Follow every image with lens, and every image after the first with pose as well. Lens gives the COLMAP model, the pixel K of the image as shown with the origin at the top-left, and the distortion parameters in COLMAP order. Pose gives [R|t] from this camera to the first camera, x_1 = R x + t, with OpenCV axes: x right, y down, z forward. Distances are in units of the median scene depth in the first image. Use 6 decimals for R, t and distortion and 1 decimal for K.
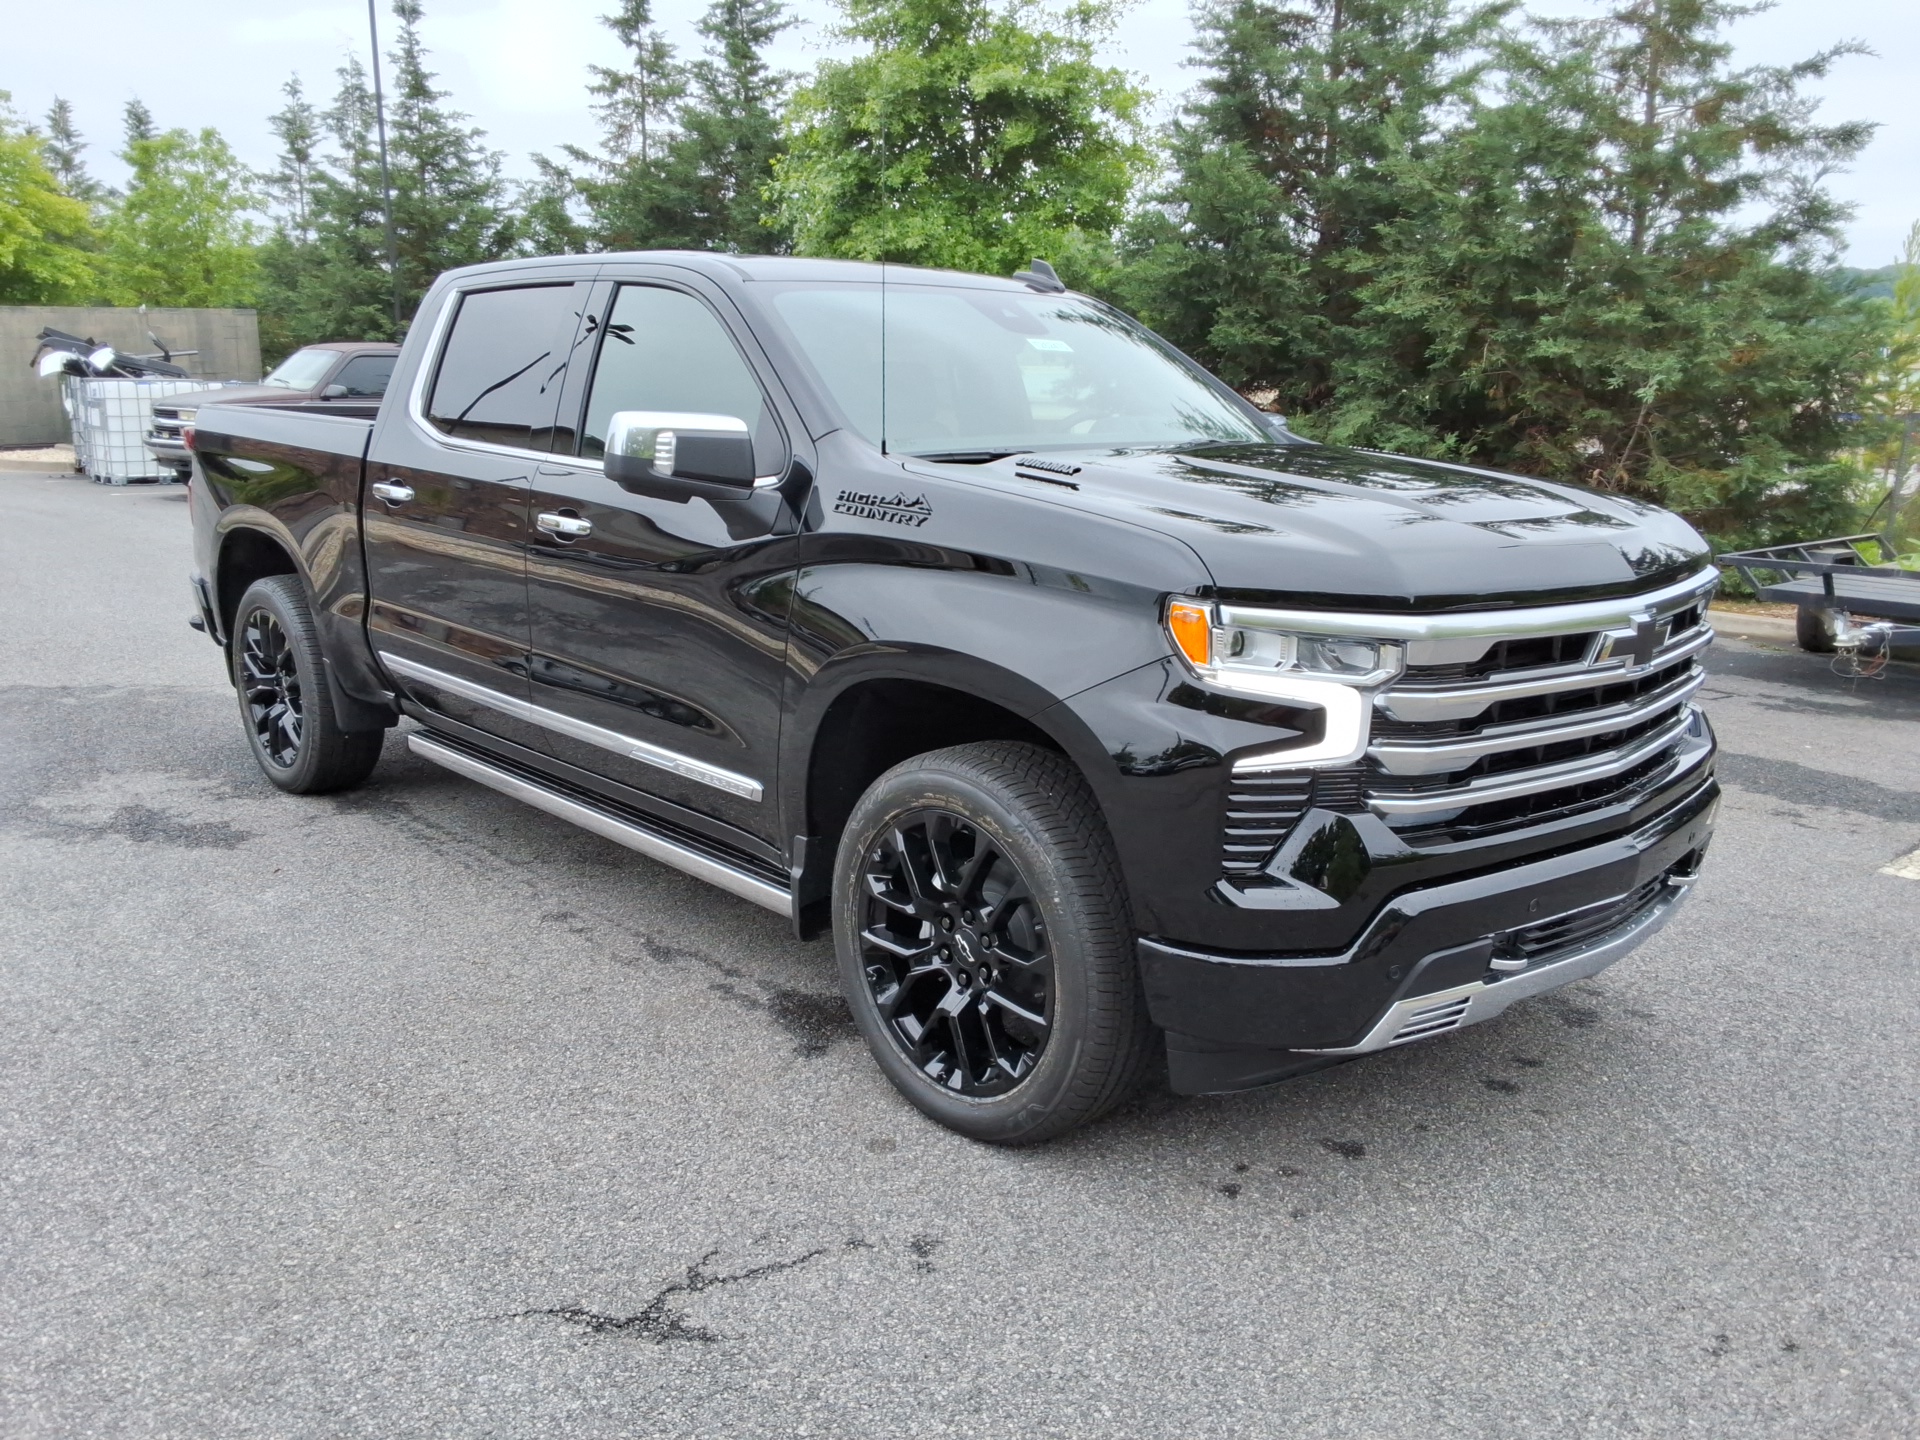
lens RADIAL K [[1558.8, 0, 965.7], [0, 1558.8, 694.8], [0, 0, 1]] dist [0.085391, -0.148652]
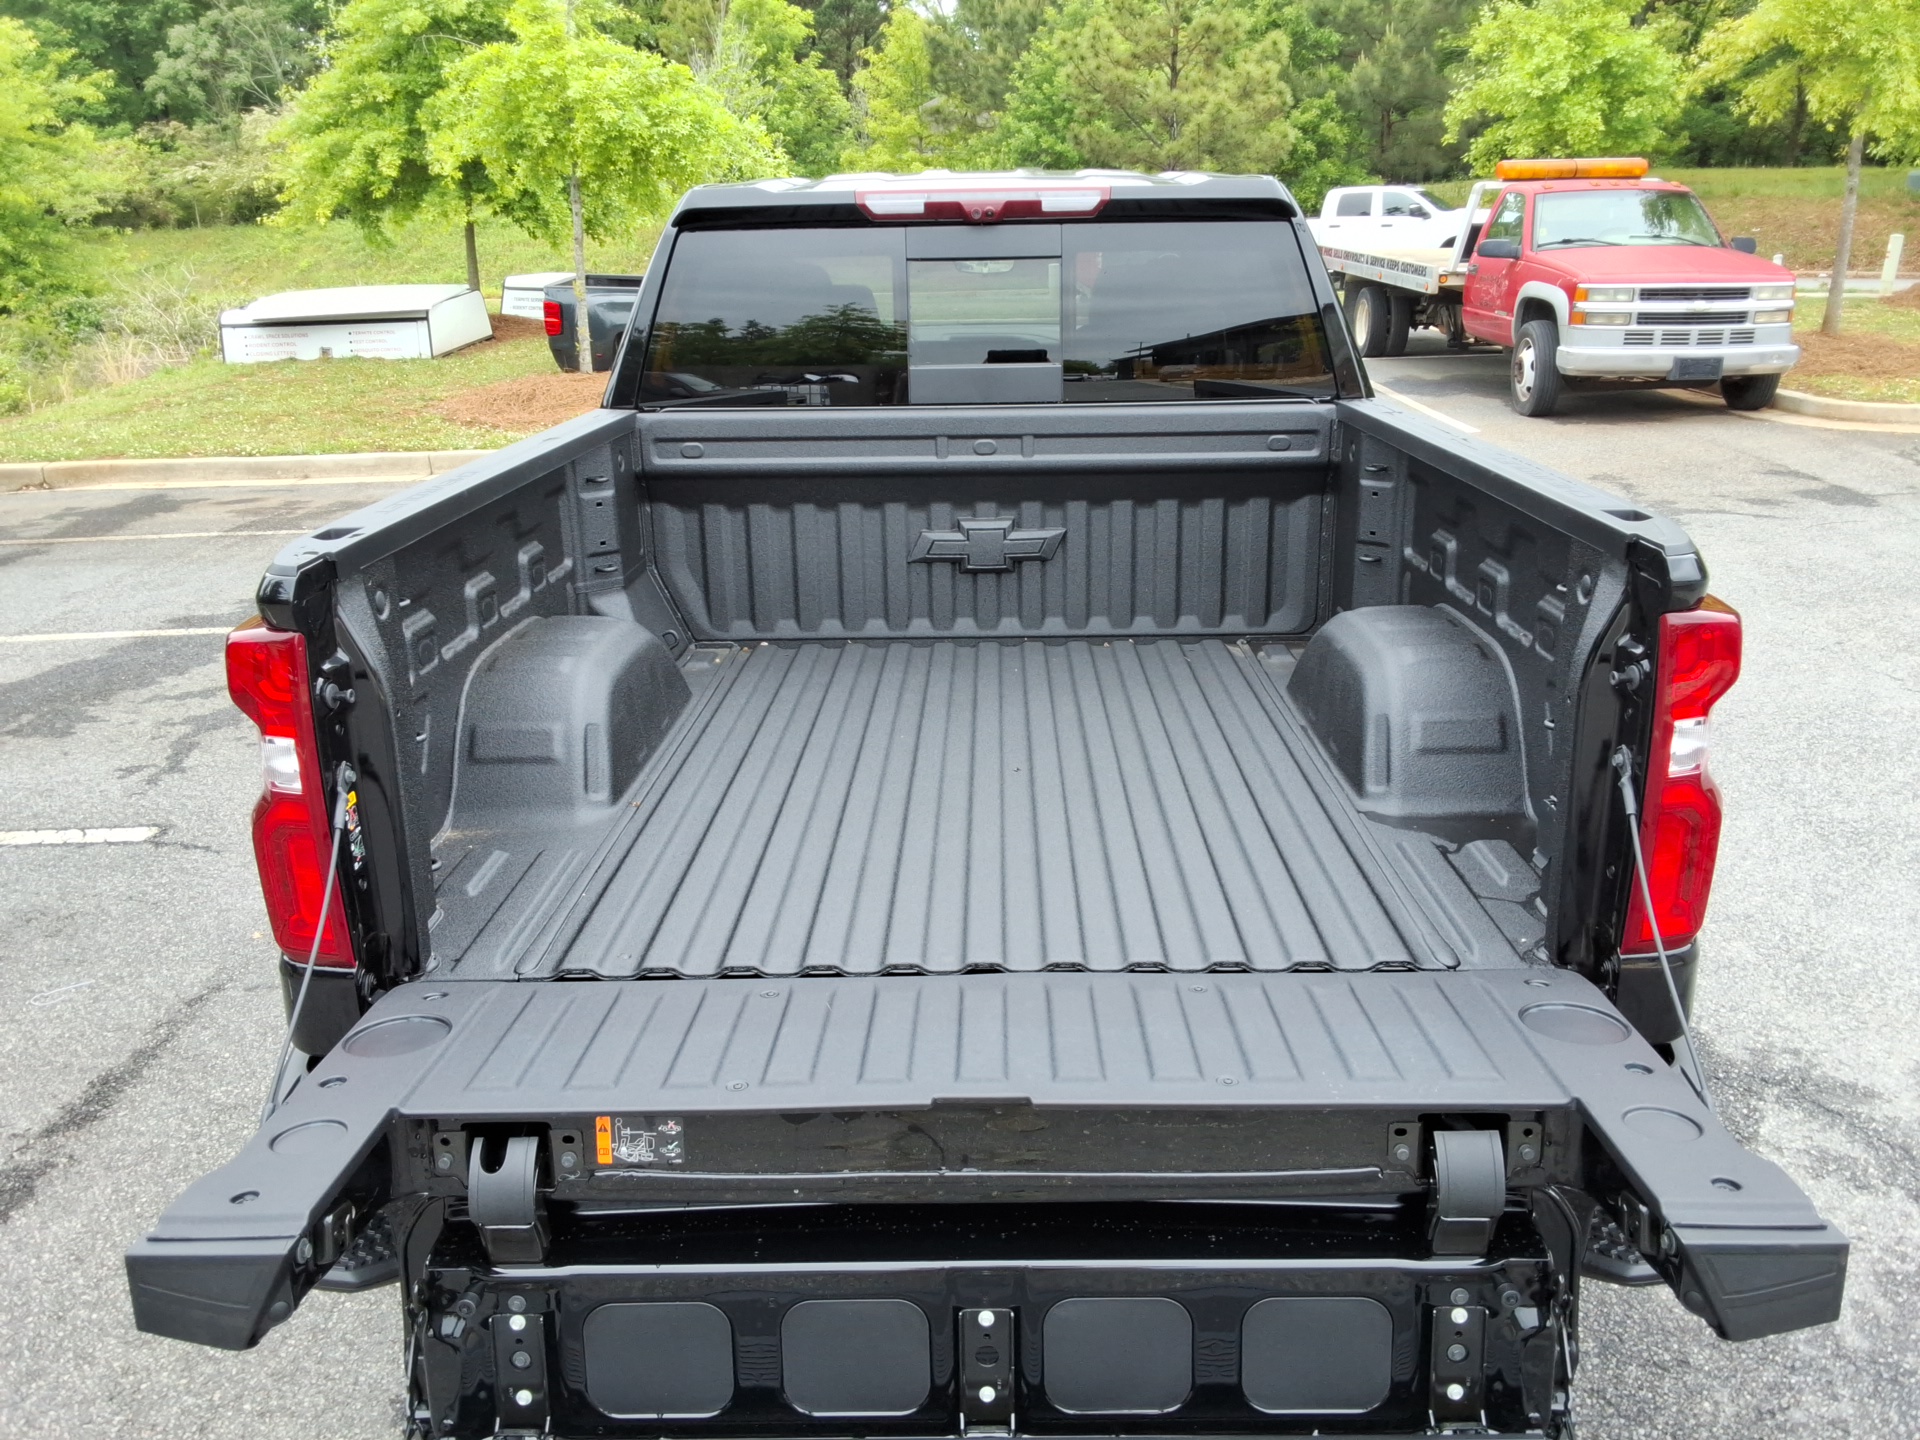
lens RADIAL K [[1541.1, 0, 977.9], [0, 1541.1, 691.2], [0, 0, 1]] dist [0.111762, -0.170502]
pose [[-0.722768, -0.200776, 0.661283, -0.158481], [0.138576, 0.895330, 0.423297, -0.080462], [-0.677055, 0.397583, -0.619293, 0.345315]]
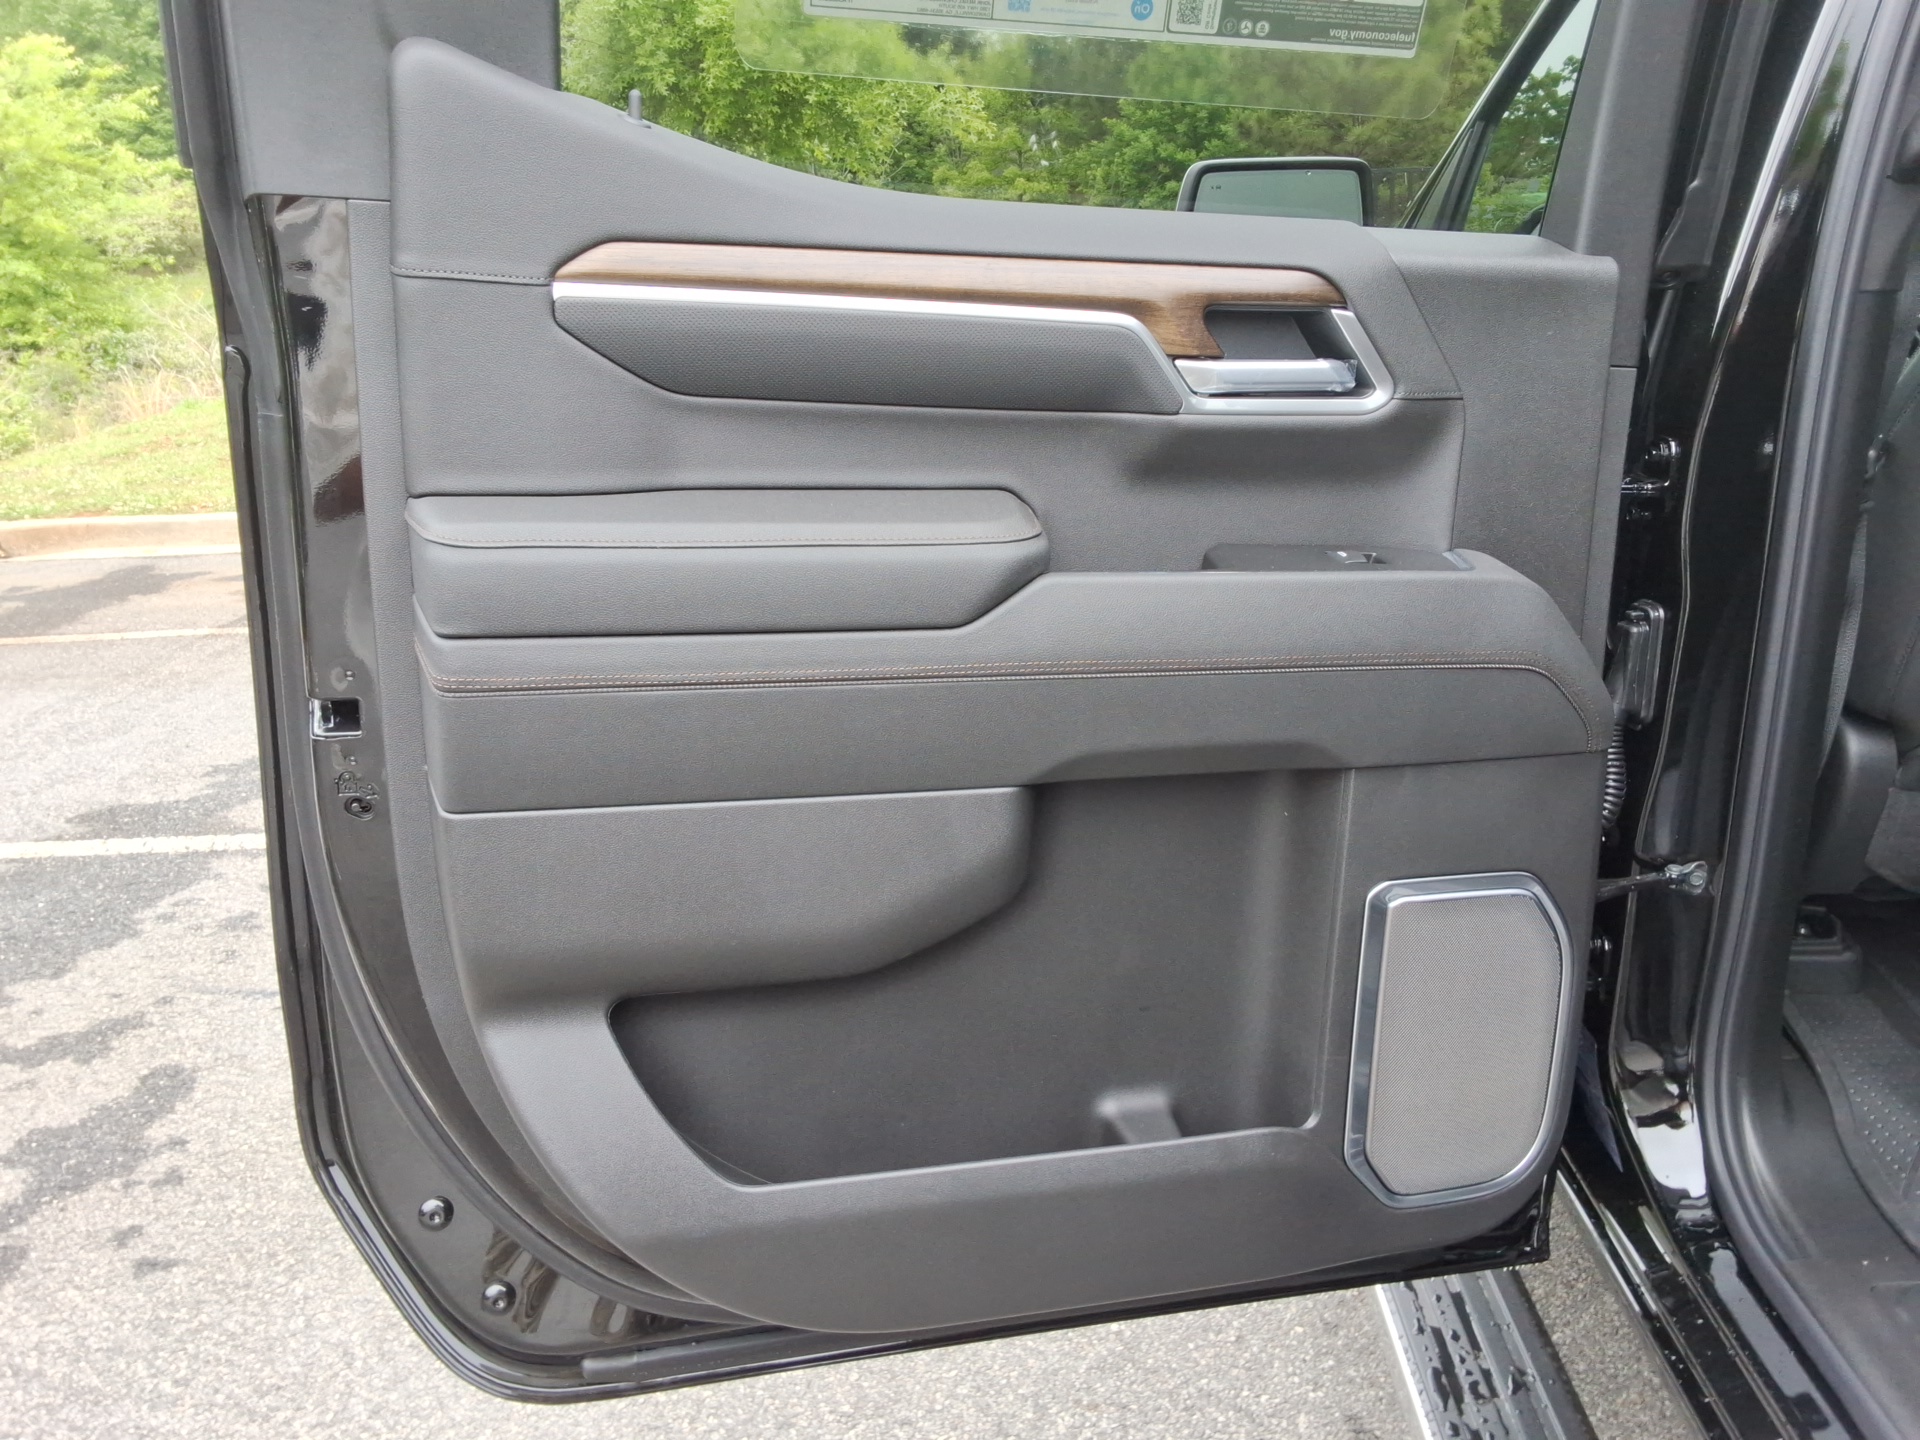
lens RADIAL K [[1541.1, 0, 963.3], [0, 1541.1, 691.0], [0, 0, 1]] dist [0.171751, -0.294203]
pose [[-0.694827, -0.181679, 0.695851, -0.015314], [0.158287, 0.905206, 0.394394, -0.048456], [-0.701542, 0.384180, -0.600204, 0.284375]]
